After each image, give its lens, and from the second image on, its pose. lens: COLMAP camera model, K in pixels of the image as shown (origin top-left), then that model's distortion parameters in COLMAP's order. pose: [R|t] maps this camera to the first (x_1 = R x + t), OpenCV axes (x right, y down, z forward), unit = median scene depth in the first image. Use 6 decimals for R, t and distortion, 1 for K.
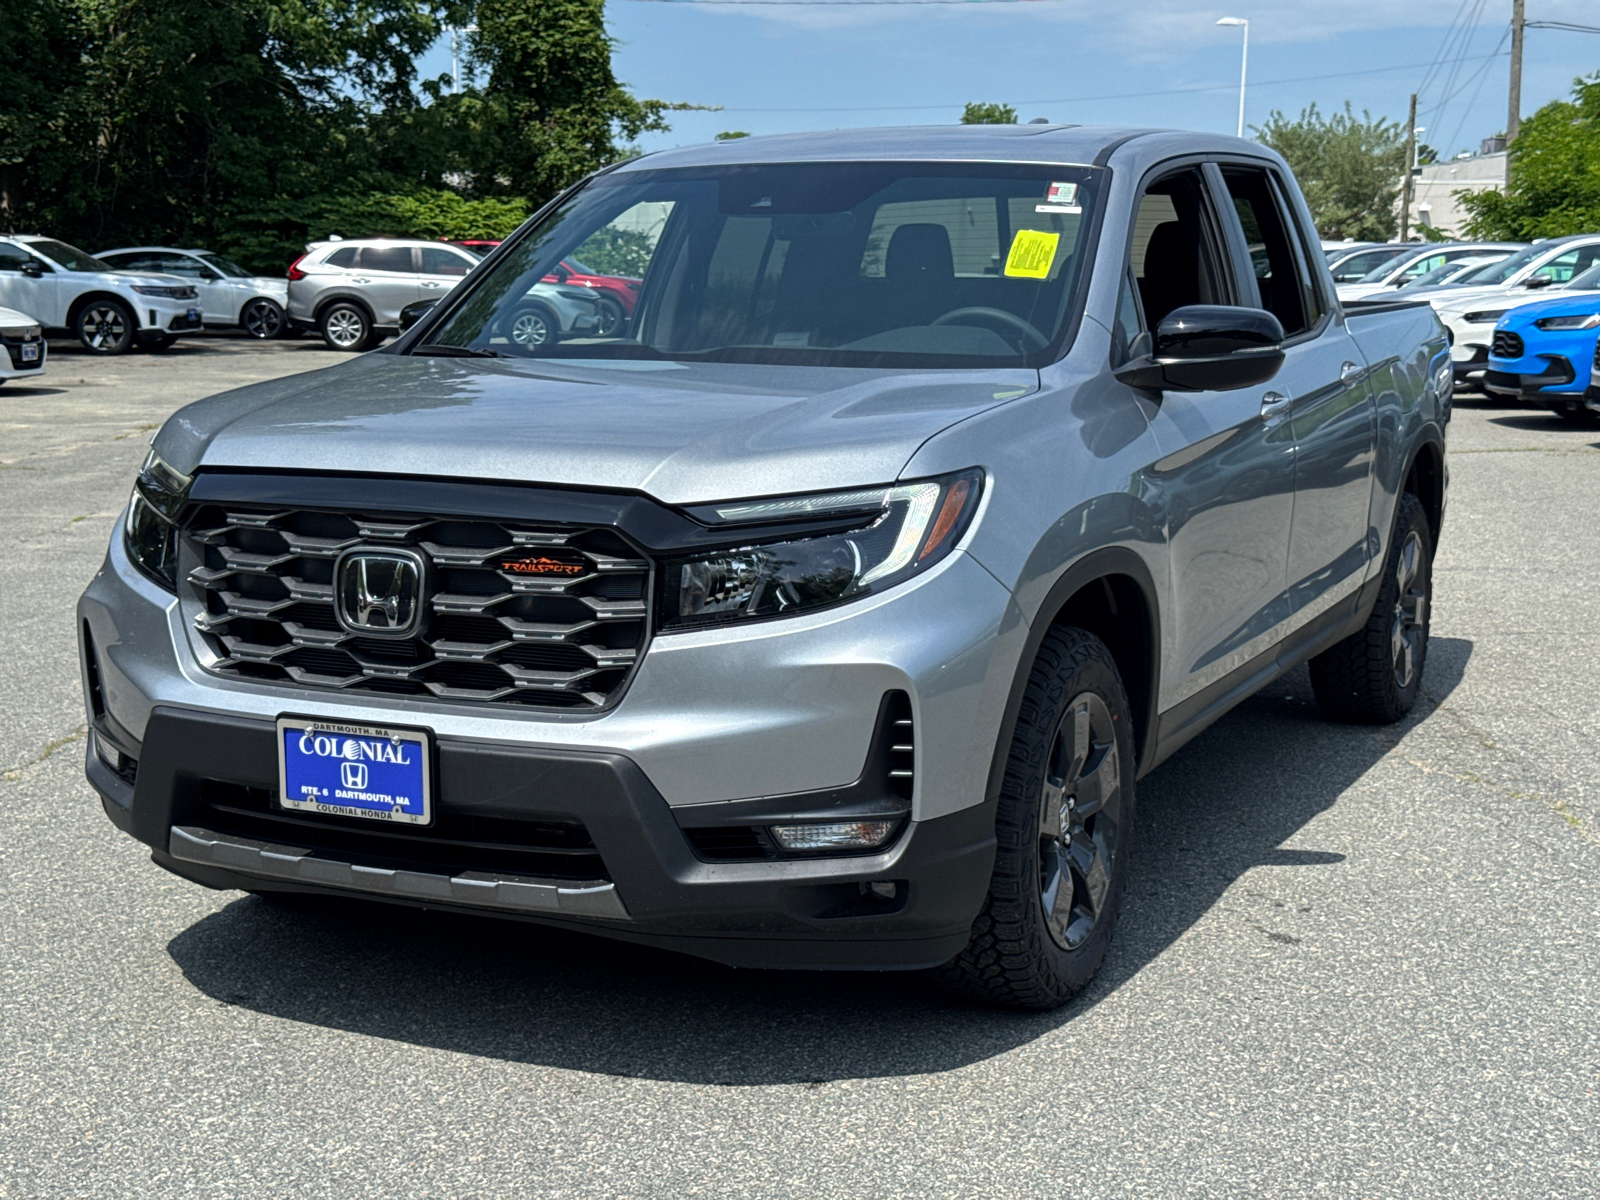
lens RADIAL K [[2210.4, 0, 829.6], [0, 2210.4, 603.7], [0, 0, 1]] dist [0.097166, 0.000000]
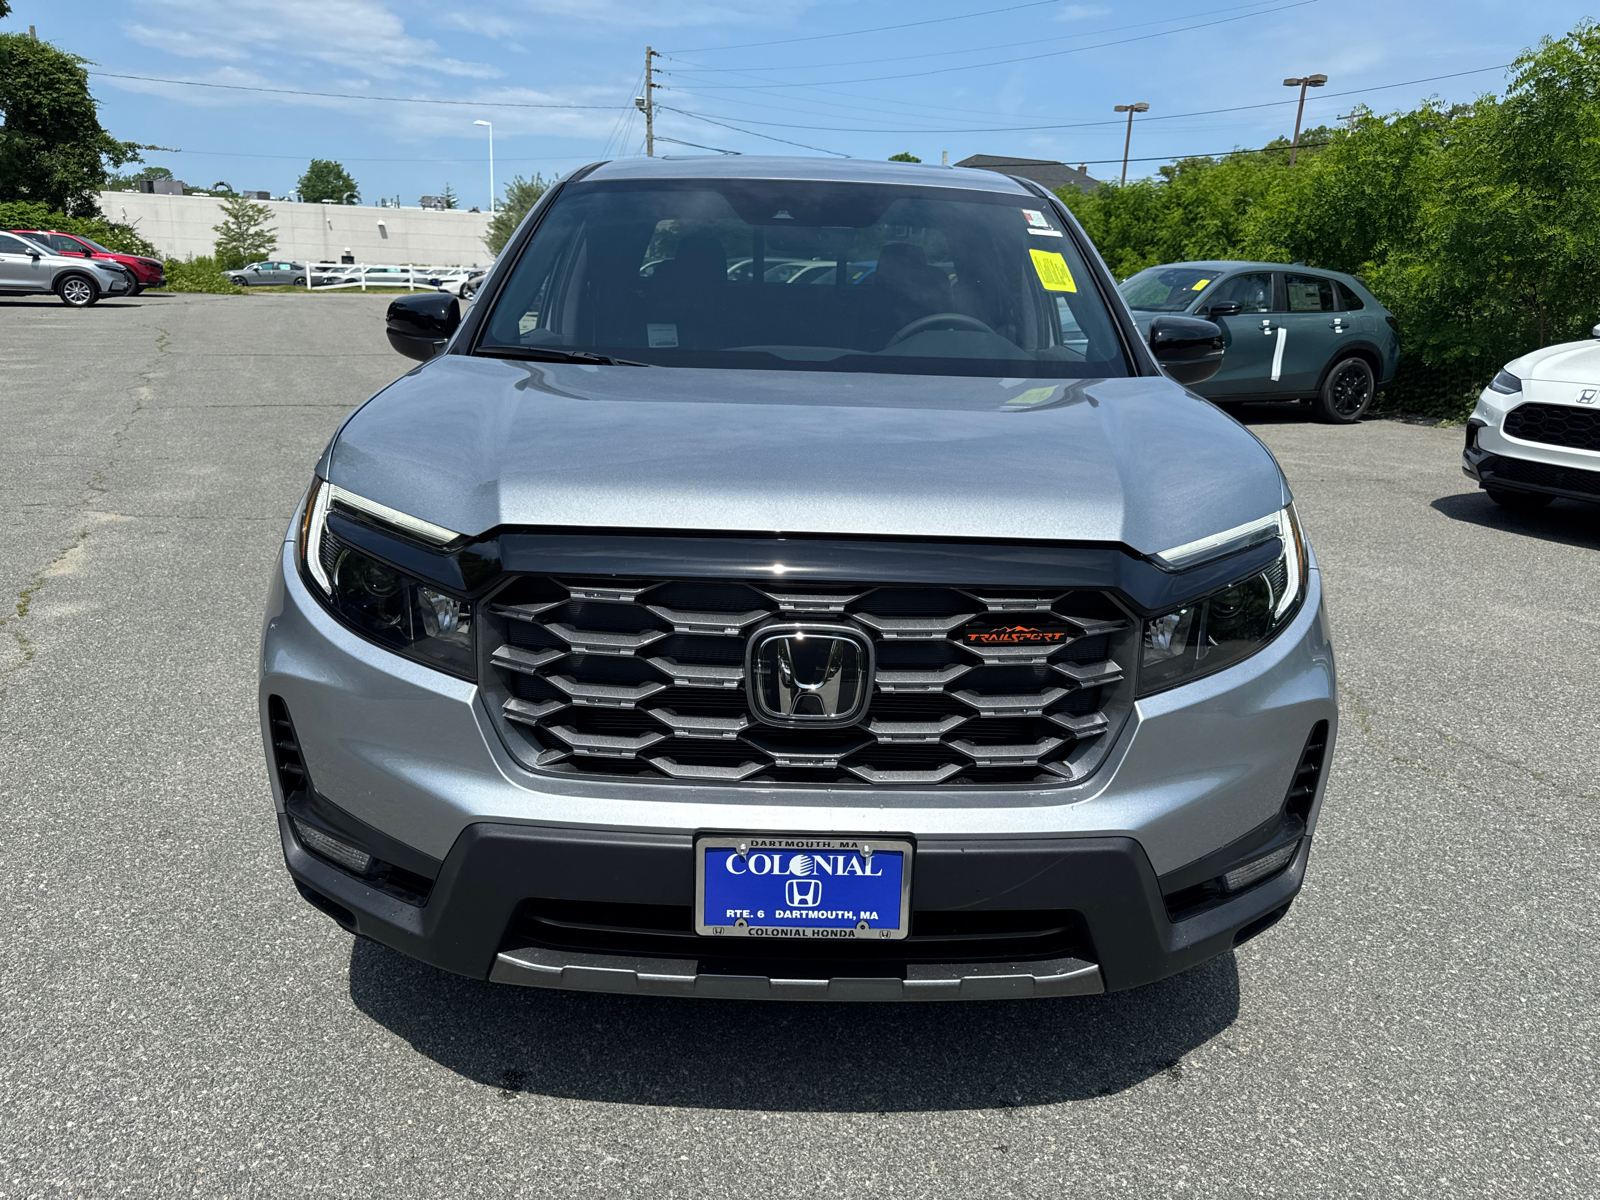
lens RADIAL K [[1133.4, 0, 810.1], [0, 1133.4, 589.8], [0, 0, 1]] dist [0.025469, -0.035099]
pose [[0.897145, -0.093326, 0.431764, -0.358683], [0.036951, 0.989857, 0.137180, -0.090033], [-0.440187, -0.107116, 0.891494, 0.574153]]
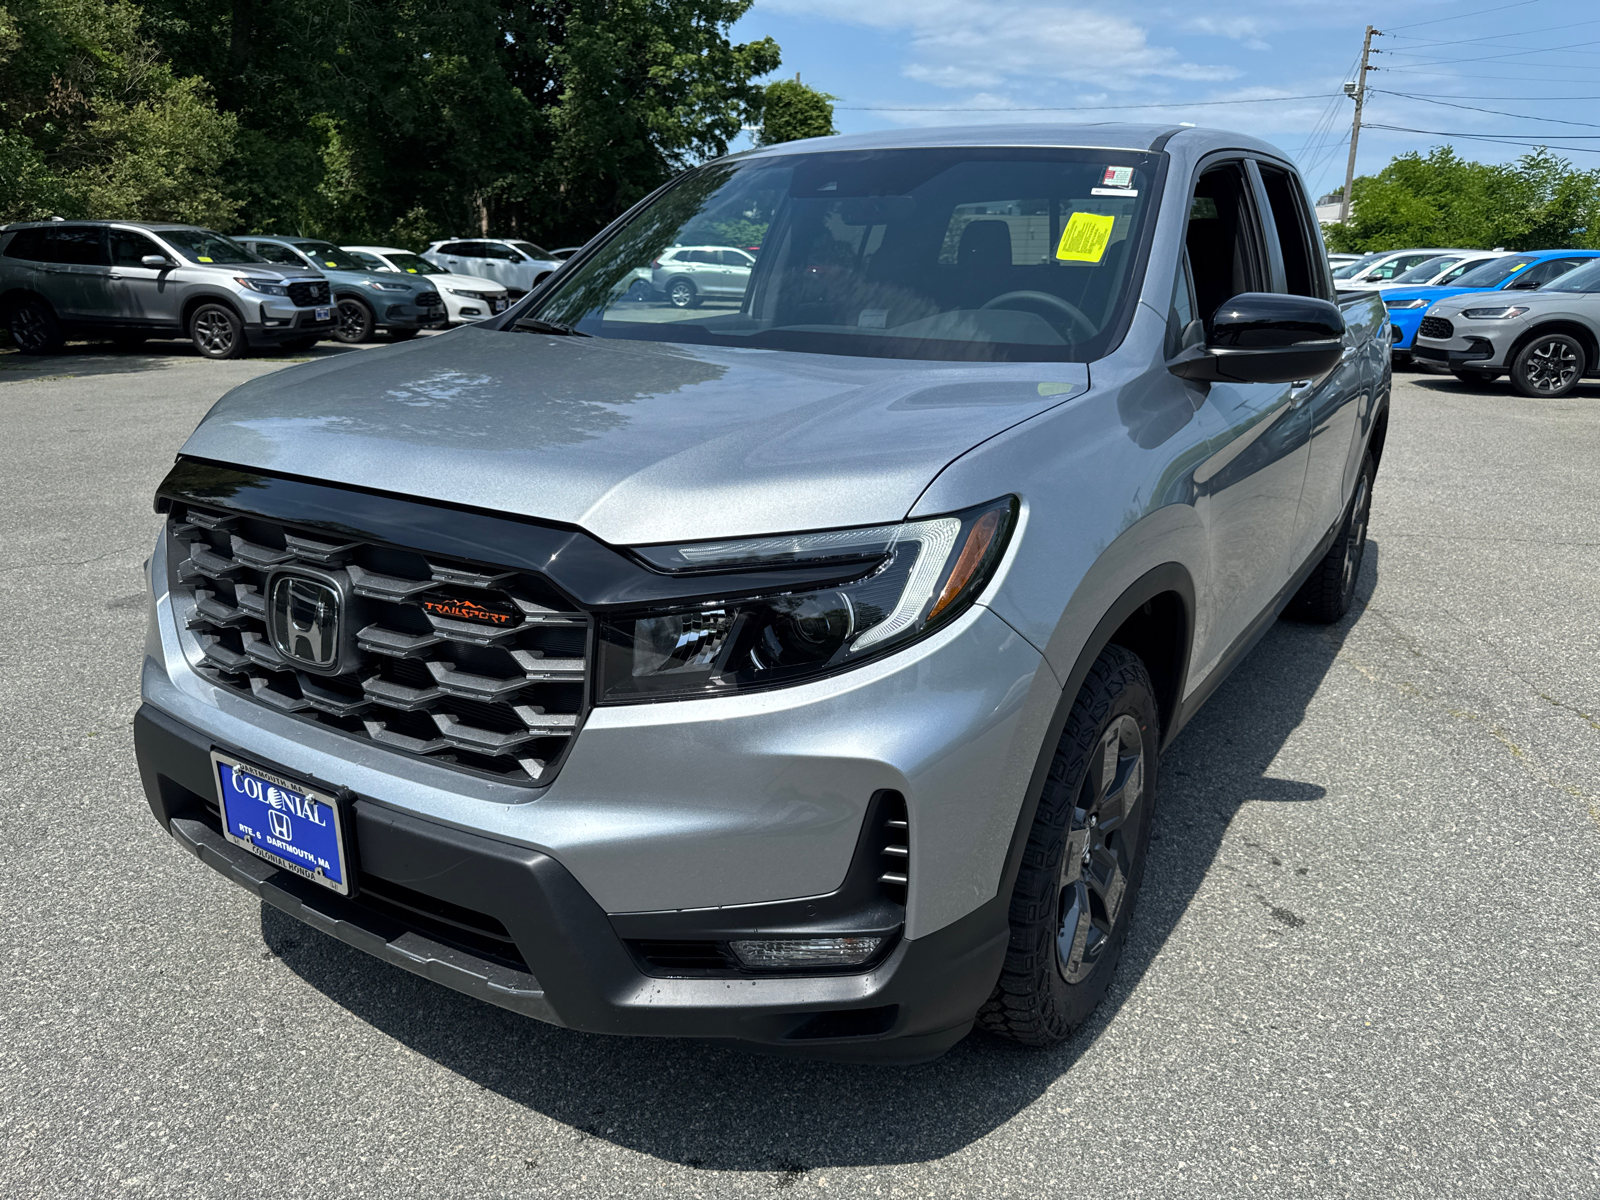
lens RADIAL K [[1133.4, 0, 815.6], [0, 1133.4, 598.8], [0, 0, 1]] dist [0.025469, -0.035099]
pose [[0.993090, 0.046656, -0.107685, 0.039855], [-0.031487, 0.989862, 0.138499, -0.075503], [0.113055, -0.134152, 0.984491, 0.542697]]
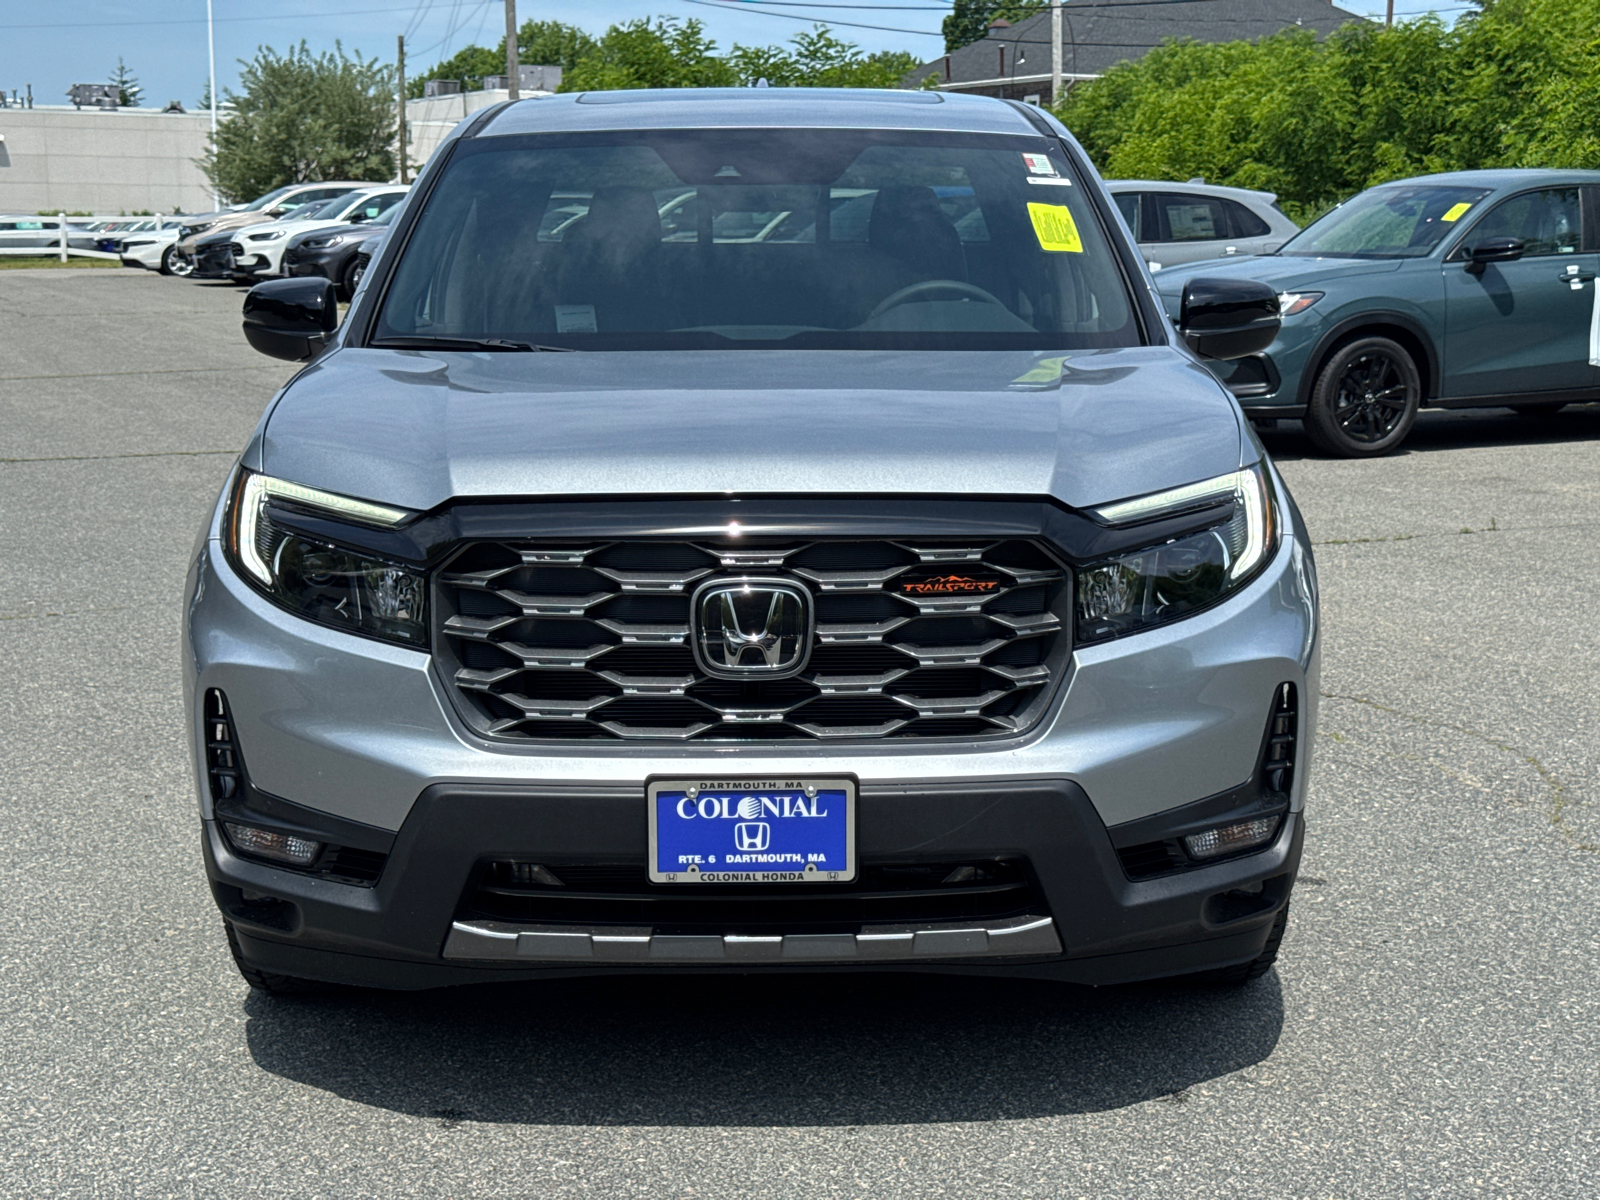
lens RADIAL K [[2223.5, 0, 811.1], [0, 2223.5, 571.9], [0, 0, 1]] dist [0.117890, 0.000000]
pose [[0.898748, -0.075120, 0.431982, -0.524641], [0.069852, 0.997162, 0.028074, -0.047246], [-0.432865, 0.004944, 0.901445, 0.173164]]
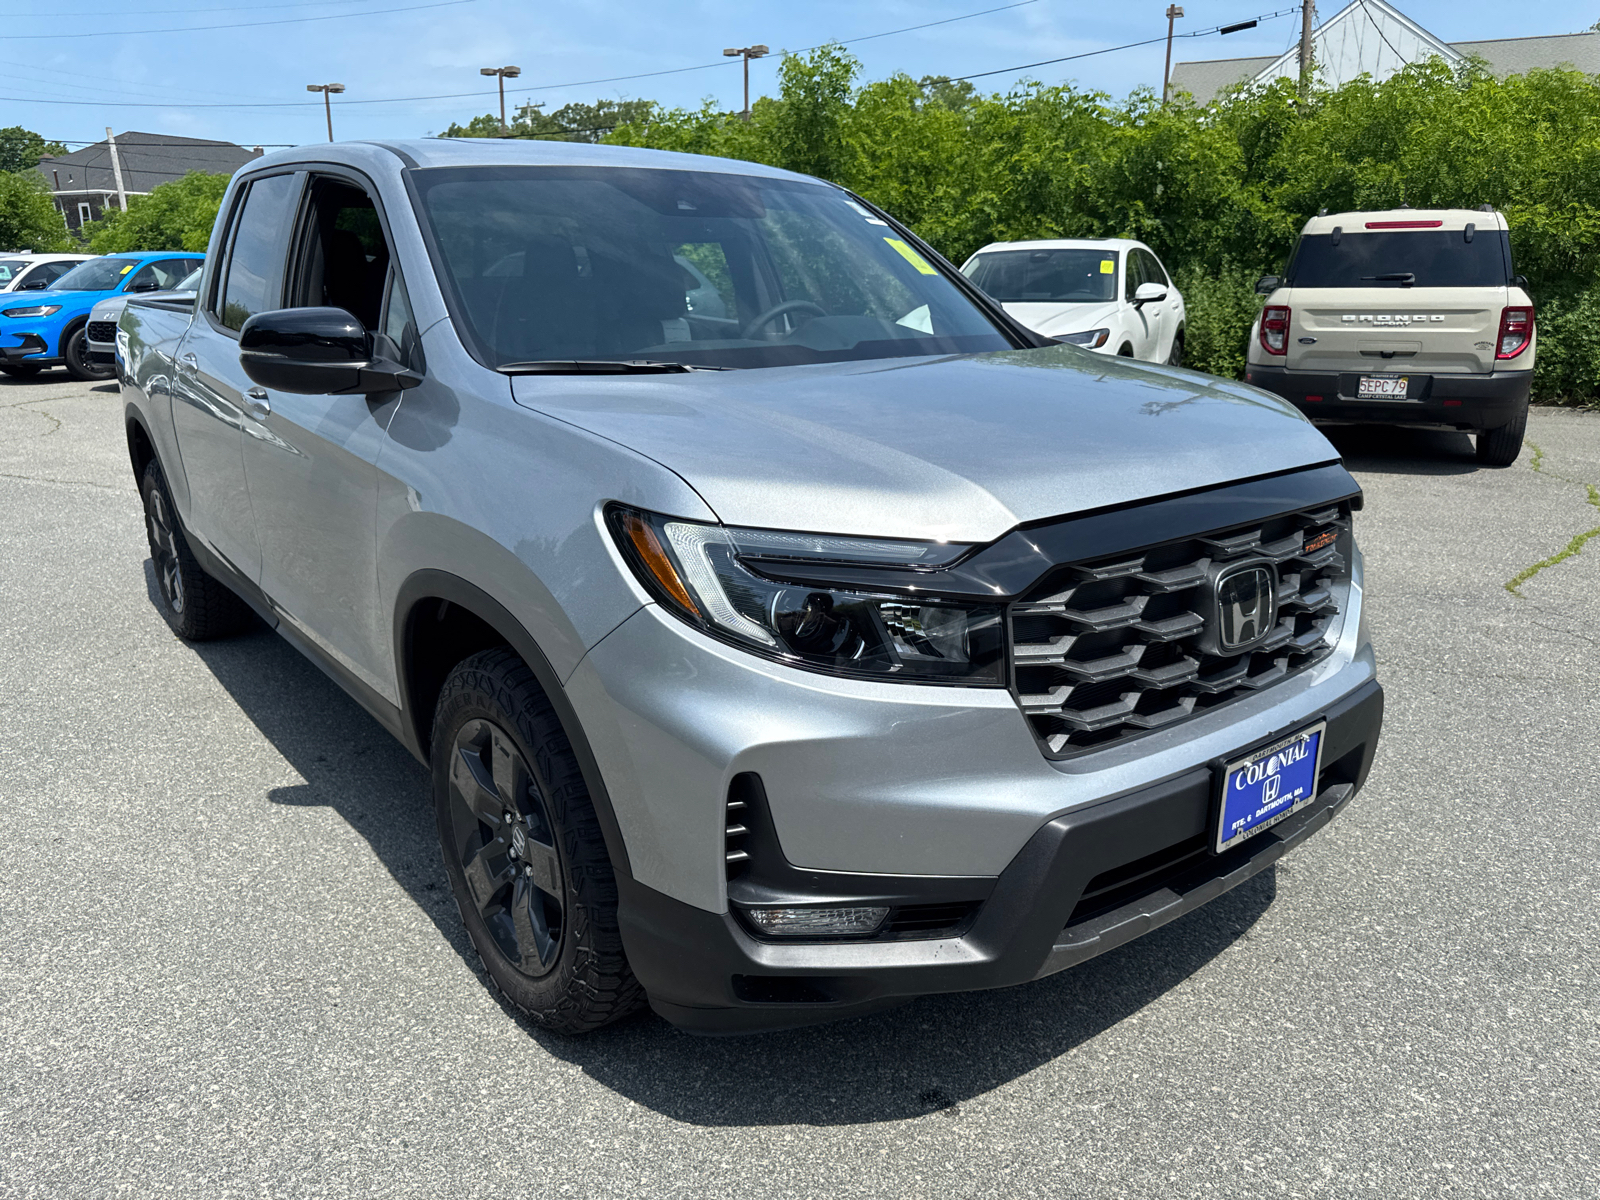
lens RADIAL K [[1133.4, 0, 799.9], [0, 1133.4, 594.2], [0, 0, 1]] dist [0.025469, -0.035099]
pose [[0.448106, -0.249234, 0.858536, -0.670483], [0.139550, 0.968080, 0.208198, -0.132692], [-0.883021, 0.026514, 0.468583, 0.871354]]
